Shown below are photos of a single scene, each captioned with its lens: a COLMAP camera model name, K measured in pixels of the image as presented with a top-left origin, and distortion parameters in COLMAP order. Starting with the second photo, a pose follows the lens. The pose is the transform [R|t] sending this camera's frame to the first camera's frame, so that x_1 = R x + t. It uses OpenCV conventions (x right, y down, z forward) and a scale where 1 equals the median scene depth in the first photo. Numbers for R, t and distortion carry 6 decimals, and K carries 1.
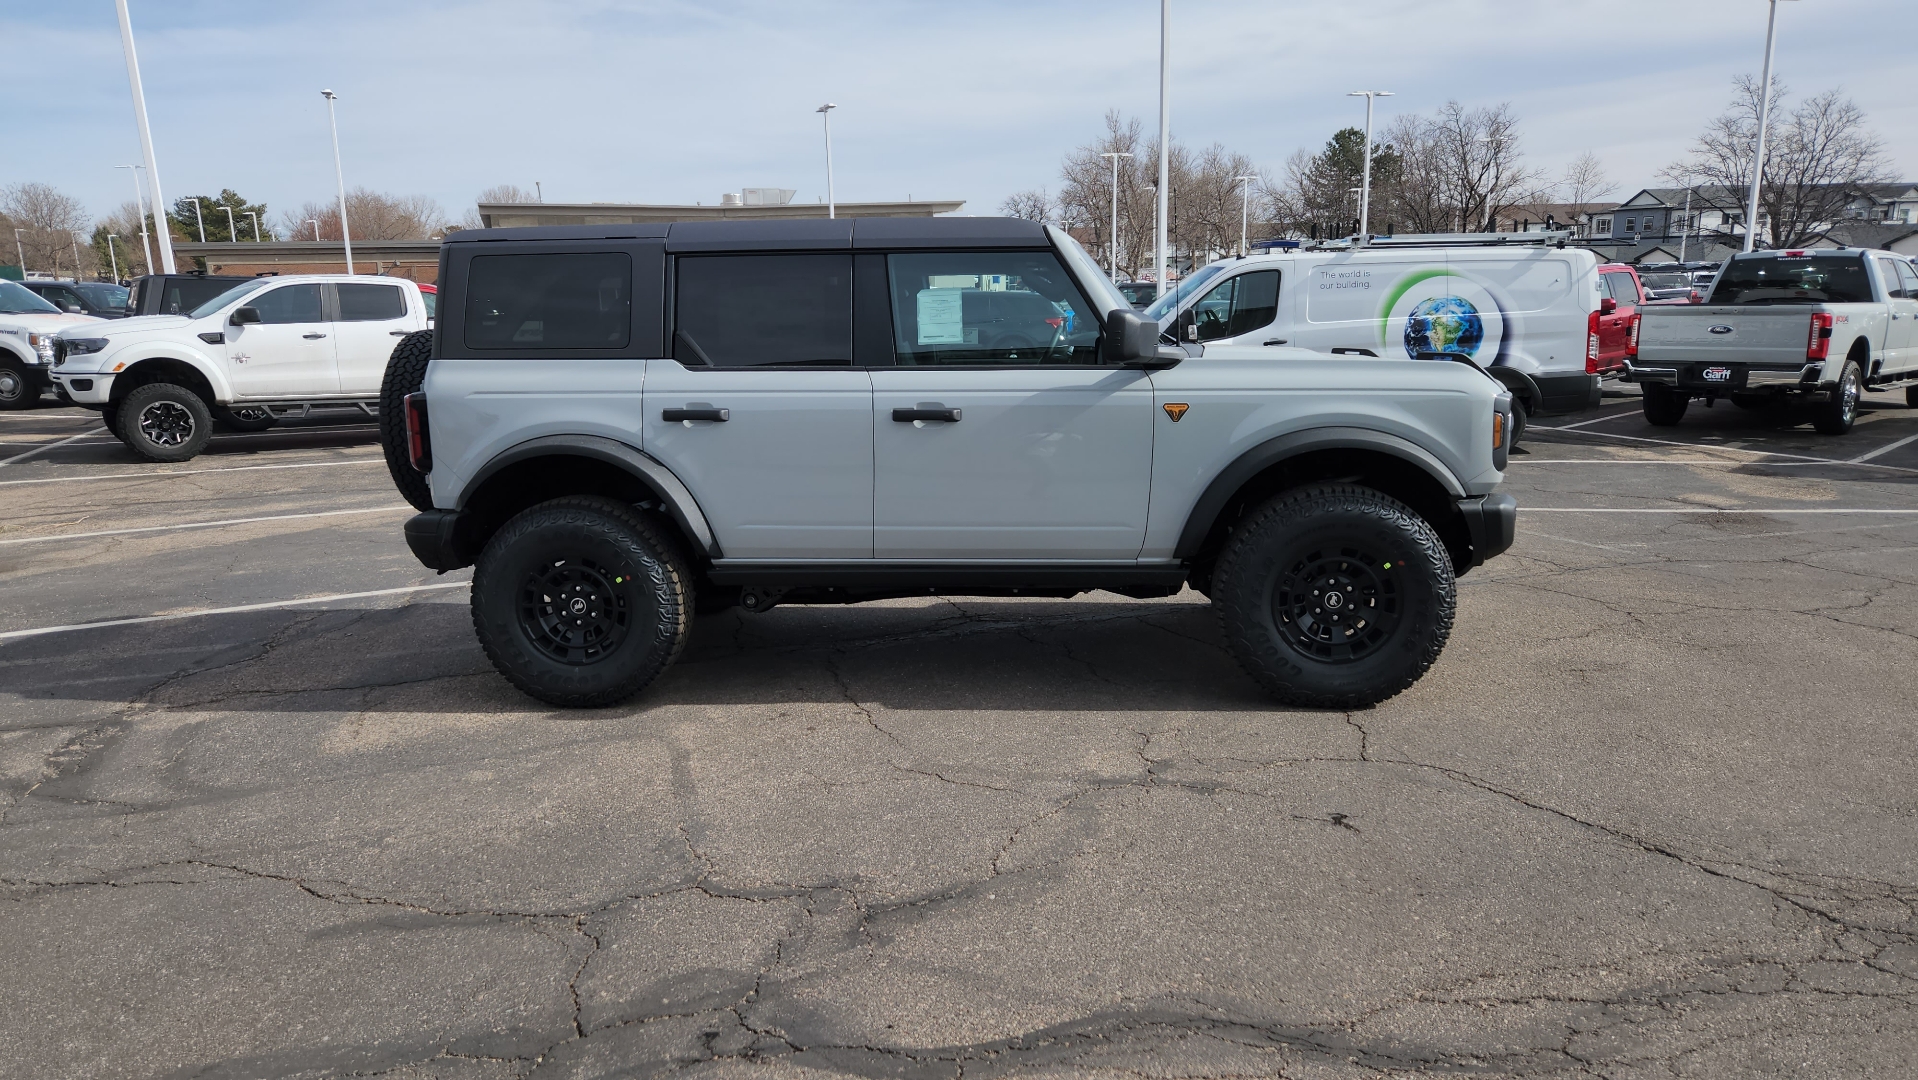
lens RADIAL K [[1289.9, 0, 899.1], [0, 1289.9, 565.6], [0, 0, 1]] dist [0.070537, -0.056507]
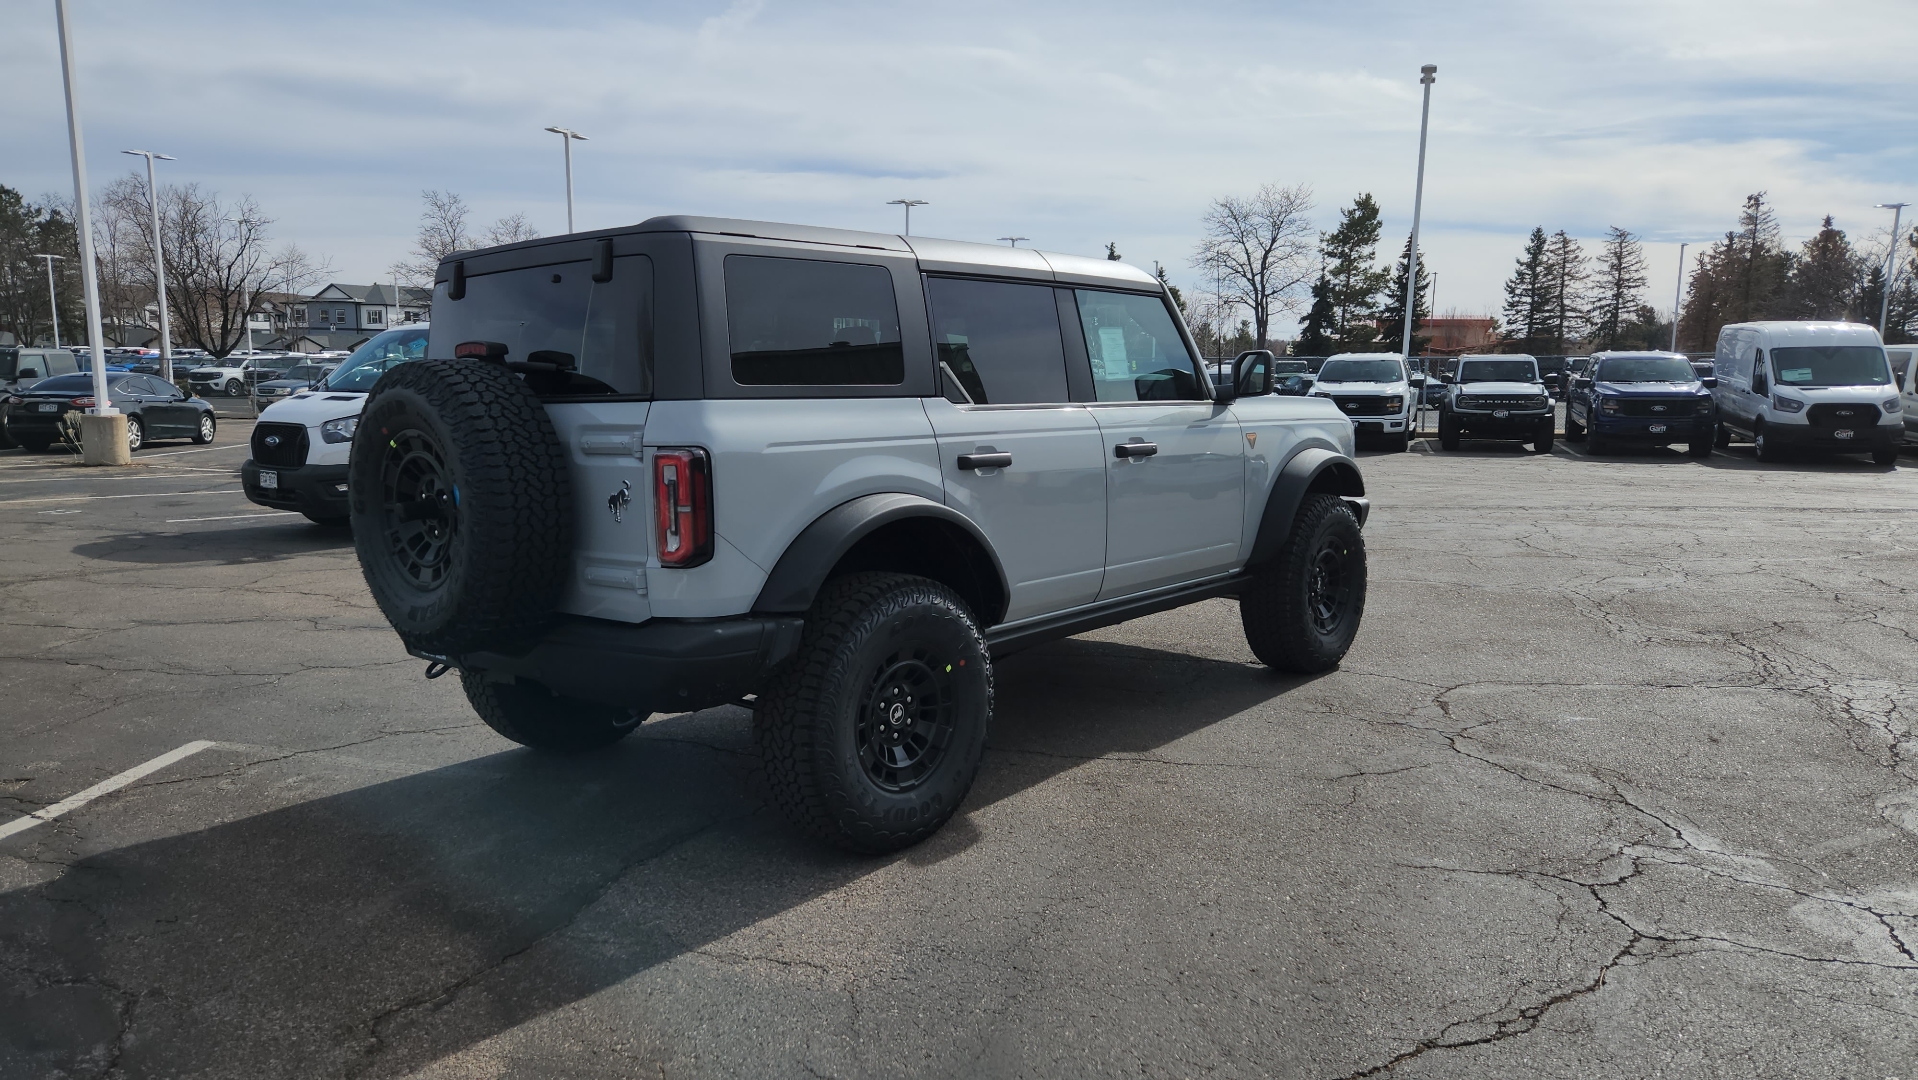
lens RADIAL K [[1304.2, 0, 925.2], [0, 1304.2, 547.2], [0, 0, 1]] dist [0.074987, -0.064328]
pose [[0.573142, -0.090431, 0.814451, -0.862160], [0.155478, 0.987839, 0.000270, -0.064320], [-0.804571, 0.126475, 0.580232, 0.524520]]
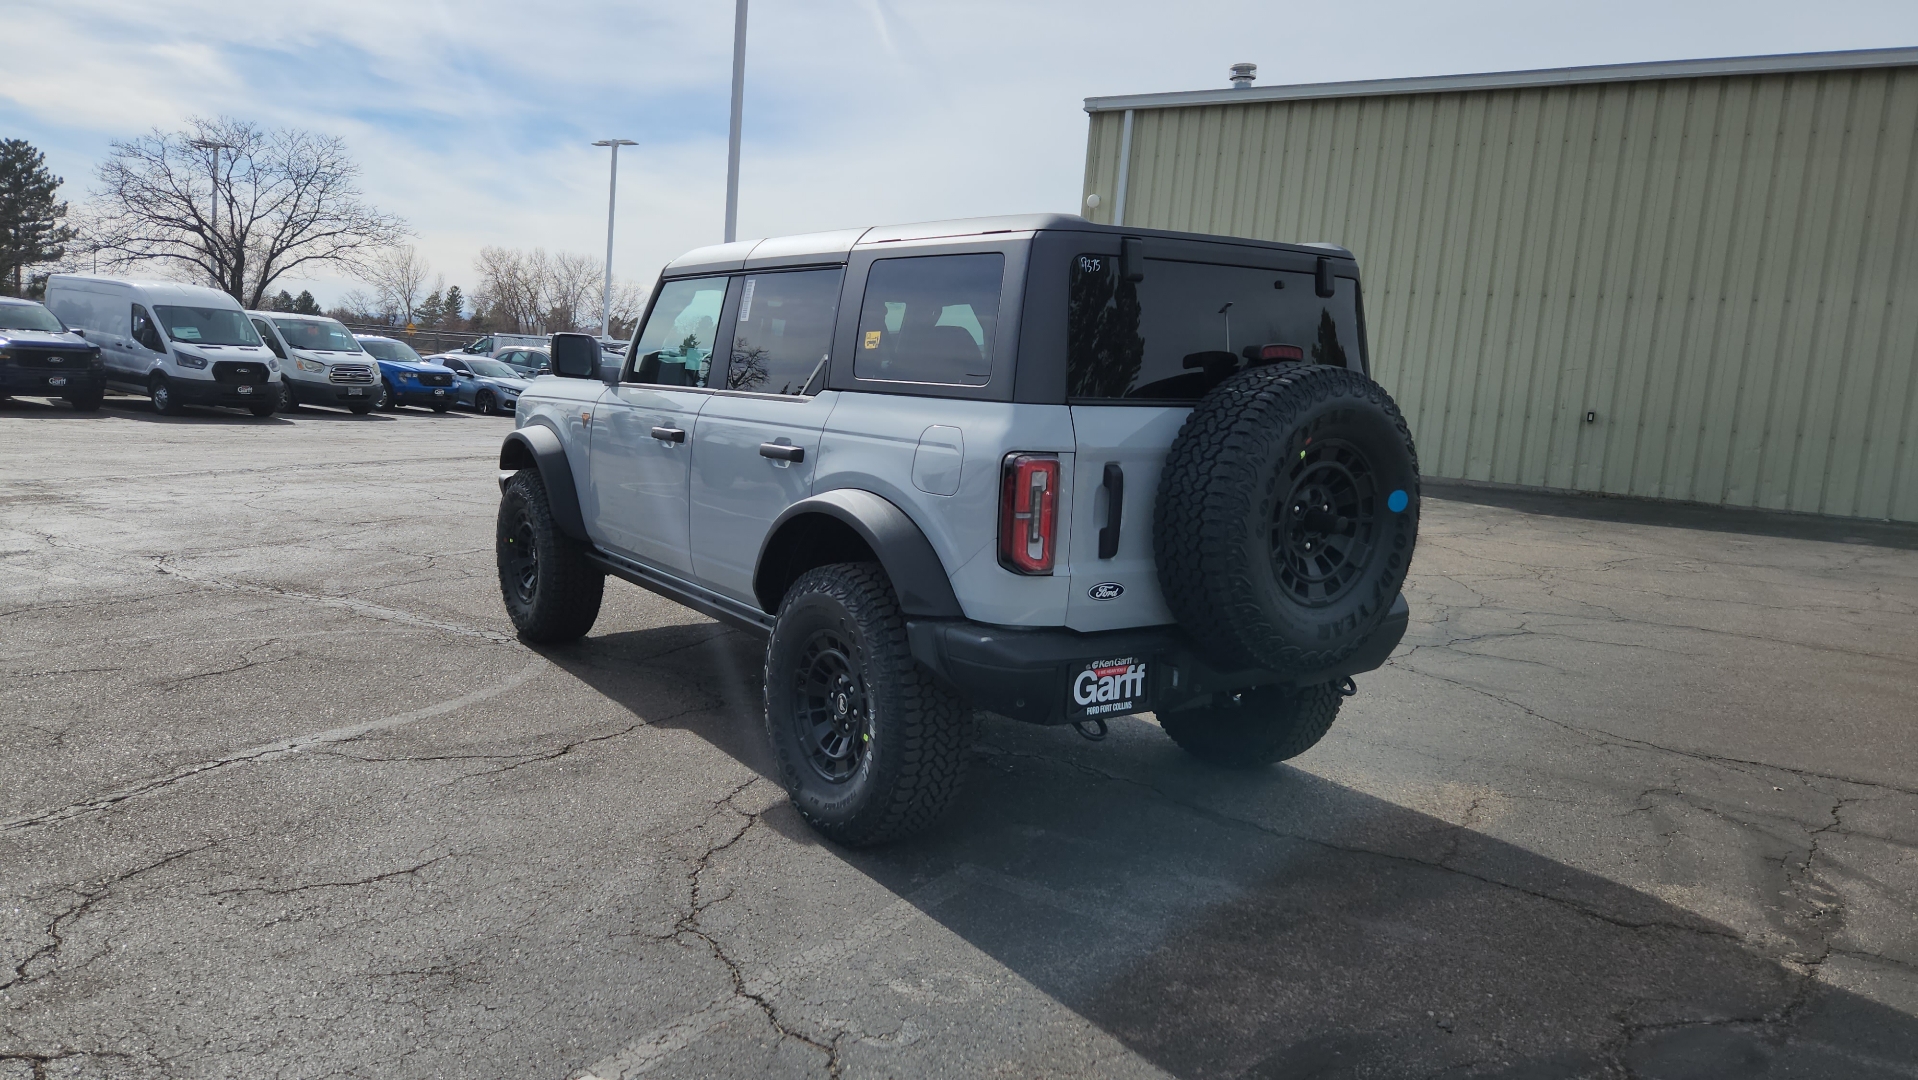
lens RADIAL K [[1283.8, 0, 949.5], [0, 1283.8, 530.1], [0, 0, 1]] dist [0.074790, -0.066672]
pose [[-0.673484, -0.107376, 0.731362, -0.791682], [0.104280, 0.965698, 0.237808, -0.308003], [-0.731810, 0.236426, -0.639185, 1.756846]]
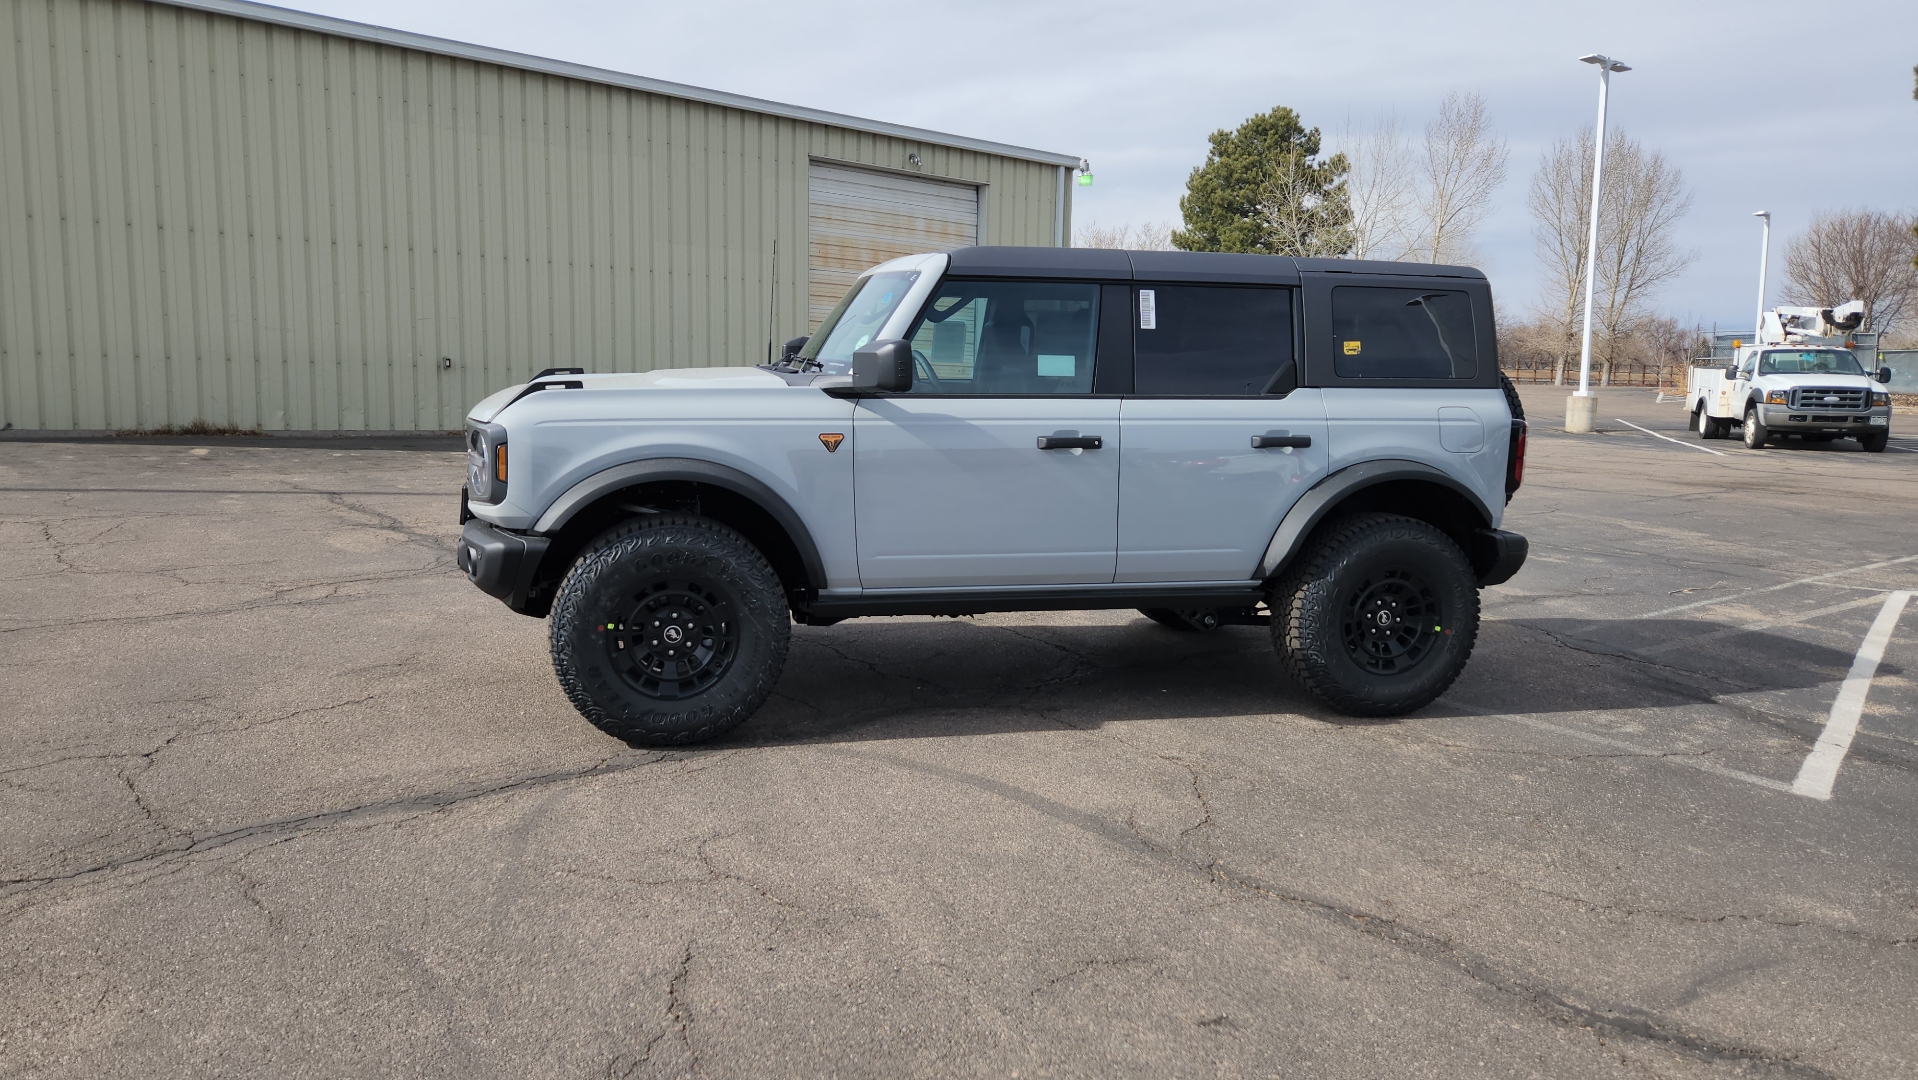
lens RADIAL K [[1249.1, 0, 923.6], [0, 1249.1, 543.7], [0, 0, 1]] dist [0.070836, -0.052420]
pose [[-0.931155, 0.051060, -0.361032, 0.499223], [-0.074733, 0.942401, 0.326031, -0.393803], [0.356884, 0.330566, -0.873705, 2.075145]]
